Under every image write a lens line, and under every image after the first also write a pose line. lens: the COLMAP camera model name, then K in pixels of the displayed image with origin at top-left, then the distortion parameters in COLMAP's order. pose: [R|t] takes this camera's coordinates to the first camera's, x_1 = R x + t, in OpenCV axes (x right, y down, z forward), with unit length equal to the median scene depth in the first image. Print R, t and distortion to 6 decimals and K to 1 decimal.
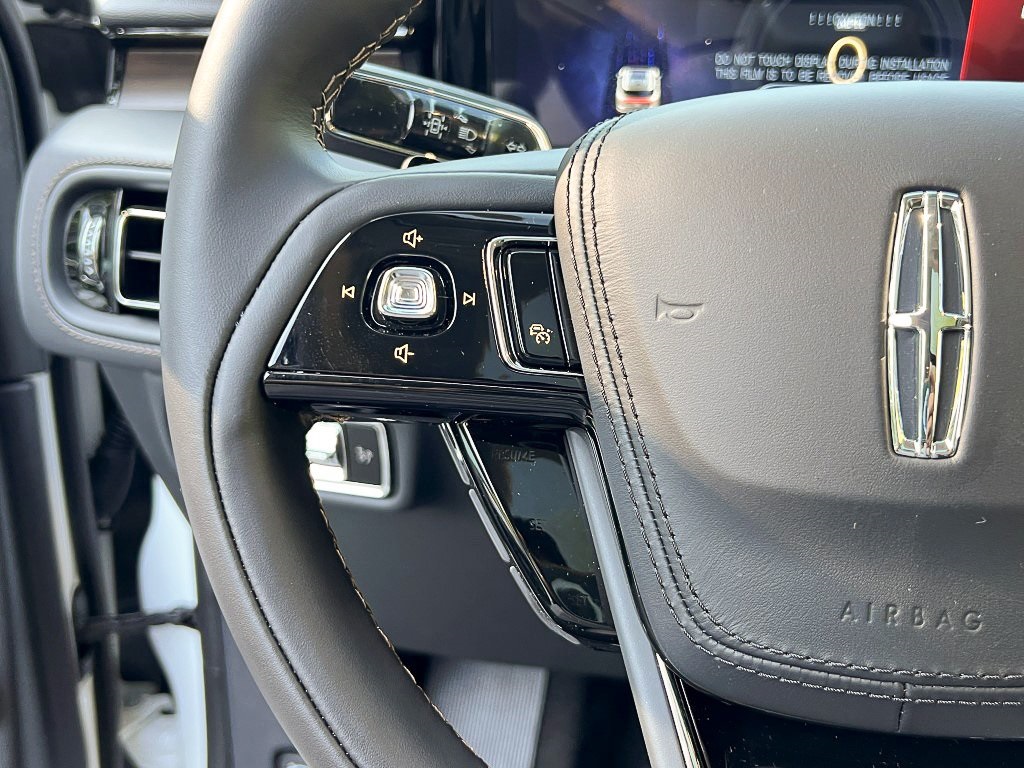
lens RADIAL K [[1065.9, 0, 509.7], [0, 1065.9, 375.8], [0, 0, 1]] dist [0.097507, 0.000000]
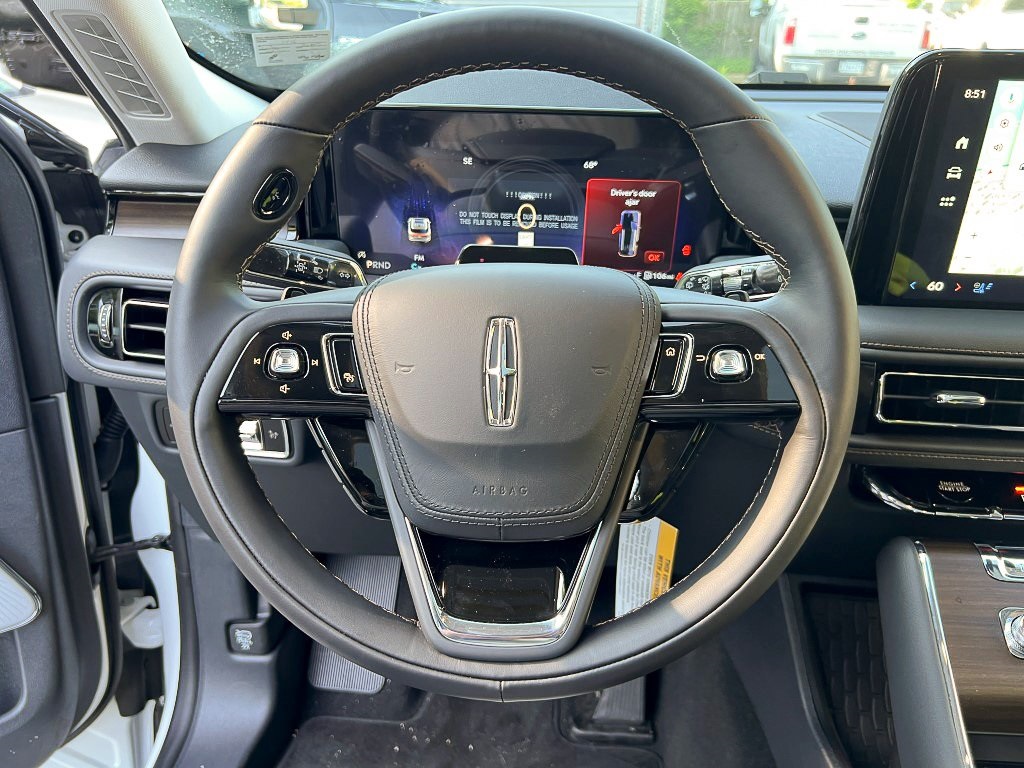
lens RADIAL K [[851.6, 0, 515.1], [0, 851.6, 387.9], [0, 0, 1]] dist [0.086920, -0.030101]
pose [[0.991215, -0.037974, 0.126693, 0.113085], [0.033957, 0.998854, 0.033718, -0.051069], [-0.127828, -0.029120, 0.991369, -0.618651]]
